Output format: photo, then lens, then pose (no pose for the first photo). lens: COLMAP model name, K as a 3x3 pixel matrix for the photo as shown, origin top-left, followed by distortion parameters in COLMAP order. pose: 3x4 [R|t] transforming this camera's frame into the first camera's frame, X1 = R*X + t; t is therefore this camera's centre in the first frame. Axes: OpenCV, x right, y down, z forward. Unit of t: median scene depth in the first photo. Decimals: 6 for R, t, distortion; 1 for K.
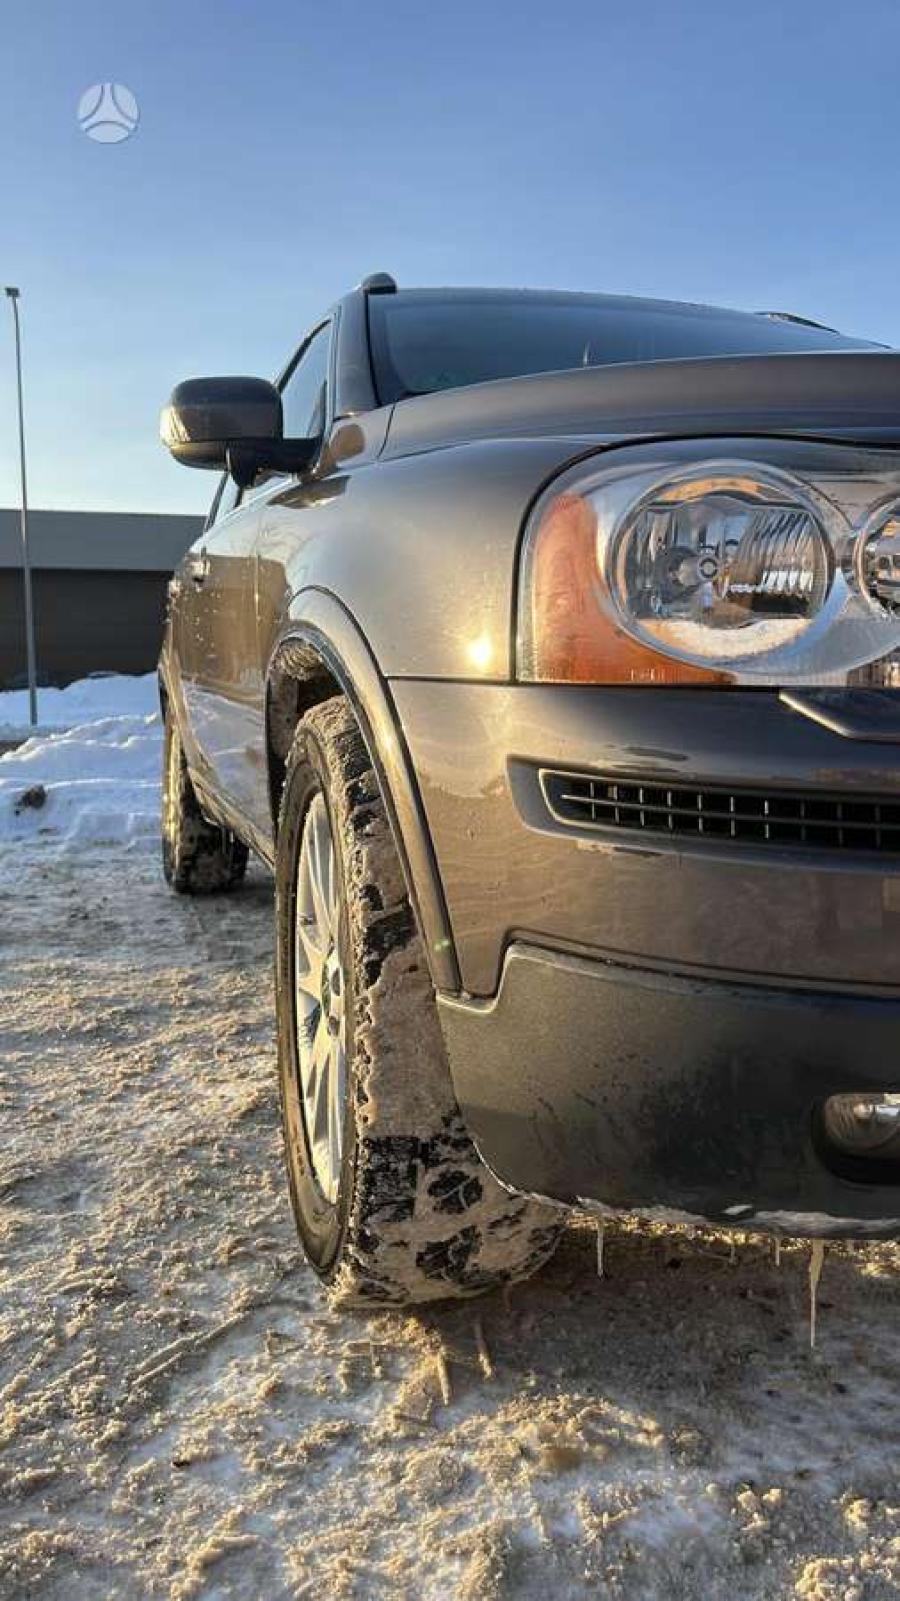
lens RADIAL K [[1208.6, 0, 453.2], [0, 1208.6, 807.8], [0, 0, 1]] dist [0.049777, -0.049867]
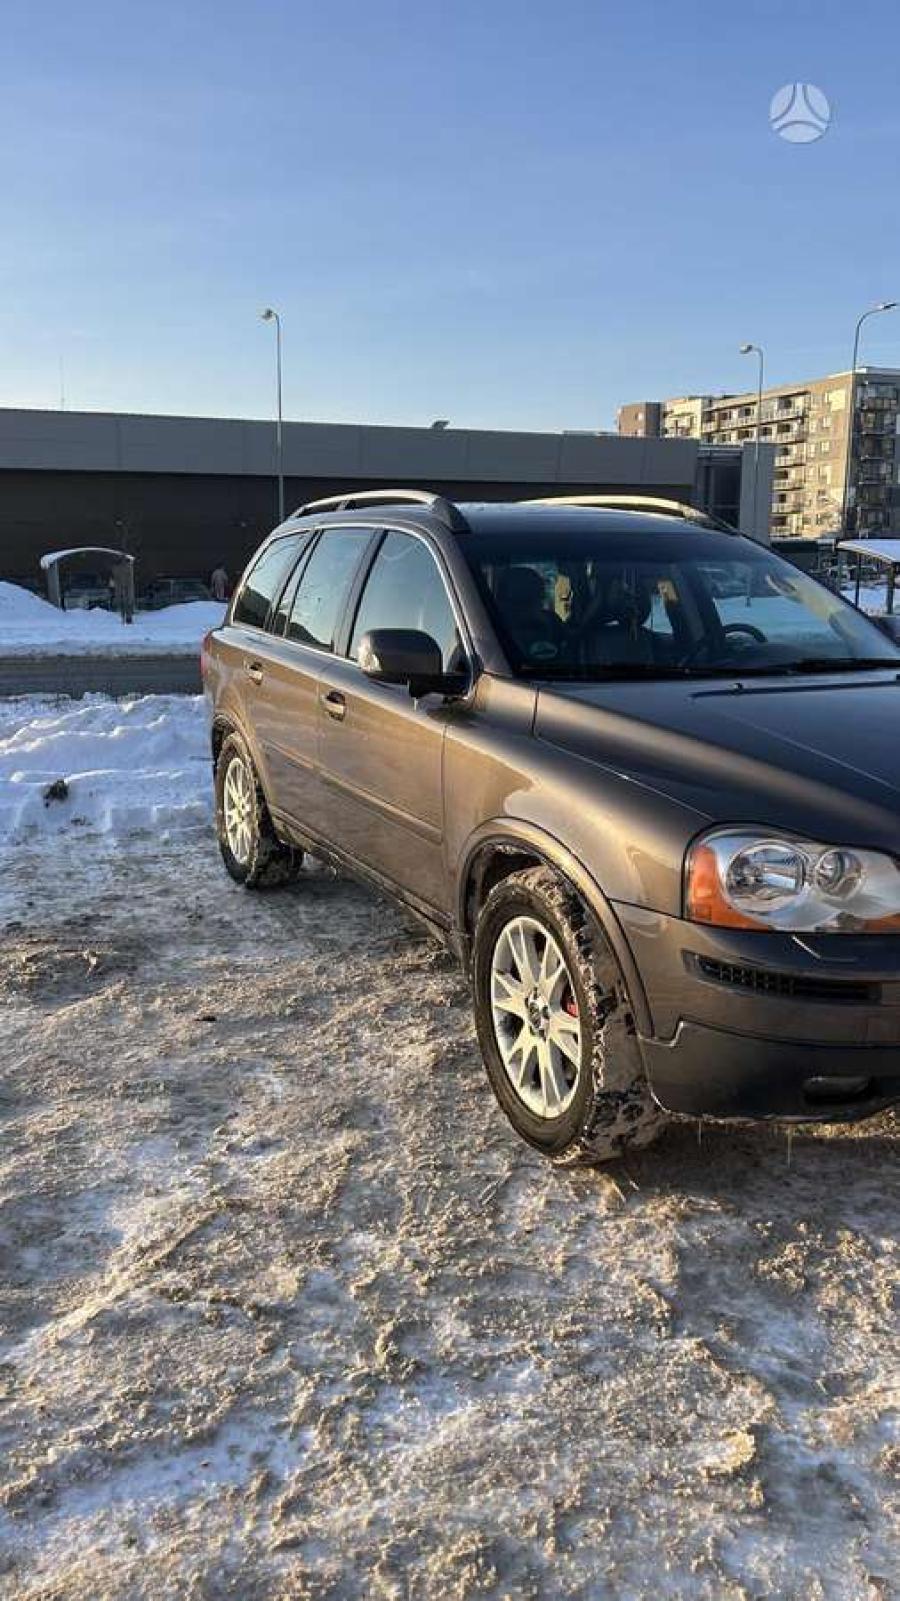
lens RADIAL K [[1208.6, 0, 453.2], [0, 1208.6, 807.8], [0, 0, 1]] dist [0.049777, -0.049867]
pose [[0.989349, -0.028963, 0.142652, -0.655823], [0.015640, 0.995483, 0.093645, -0.487554], [-0.144720, -0.090417, 0.985333, -1.185062]]
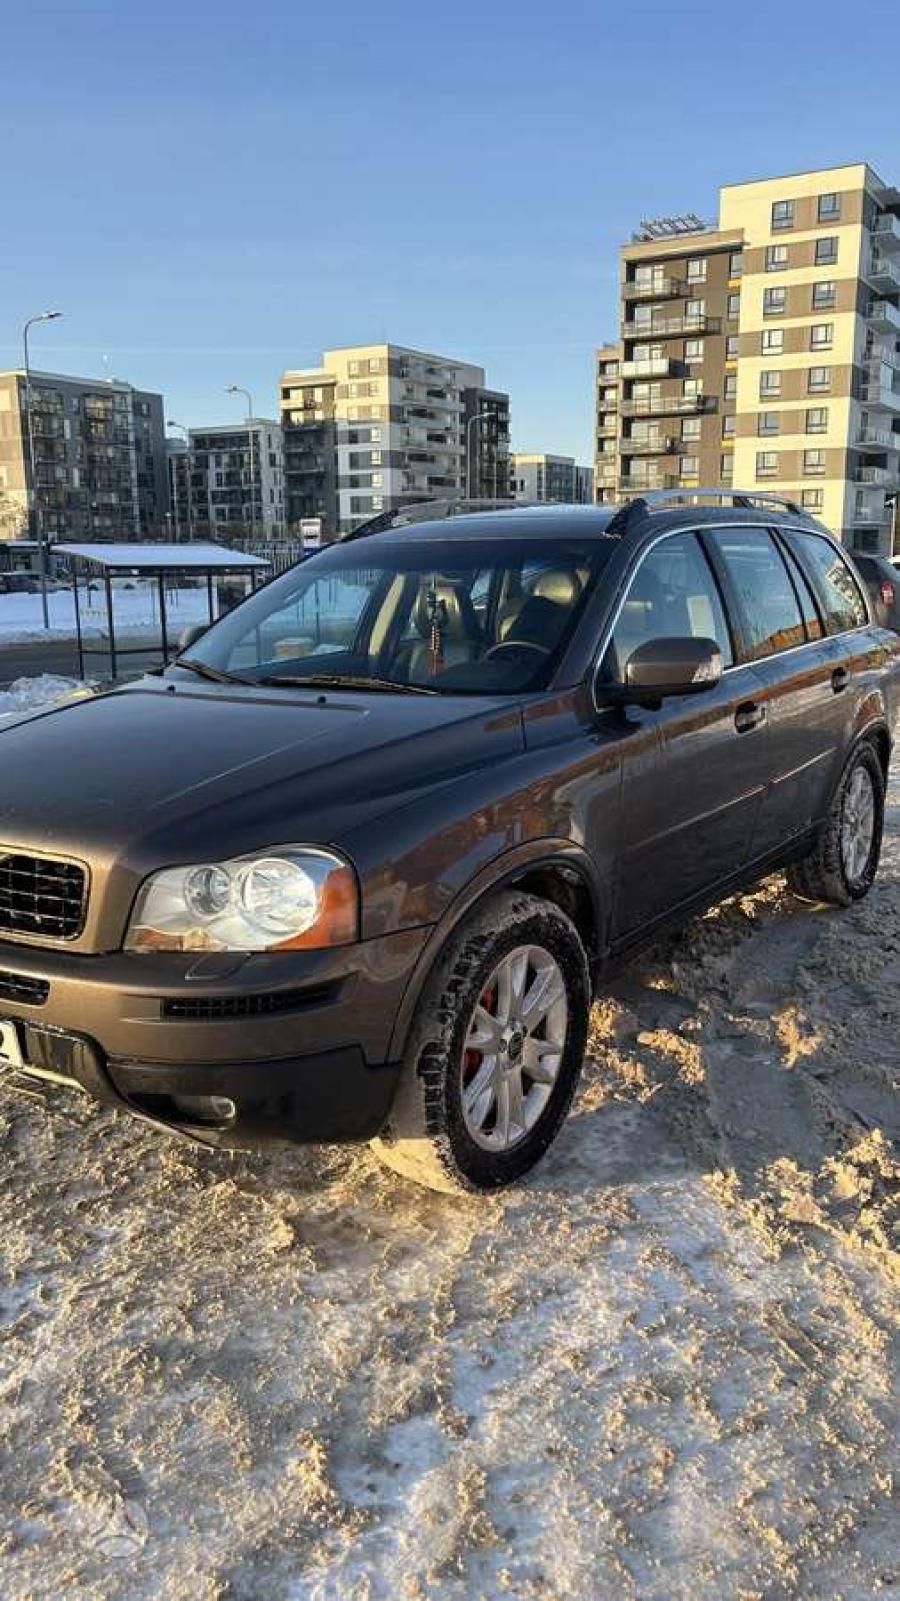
lens RADIAL K [[1208.6, 0, 453.2], [0, 1208.6, 807.8], [0, 0, 1]] dist [0.049777, -0.049867]
pose [[0.711224, -0.150450, 0.686677, -1.282125], [0.088287, 0.988212, 0.125074, -0.475459], [-0.697399, -0.028331, 0.716122, -1.480114]]
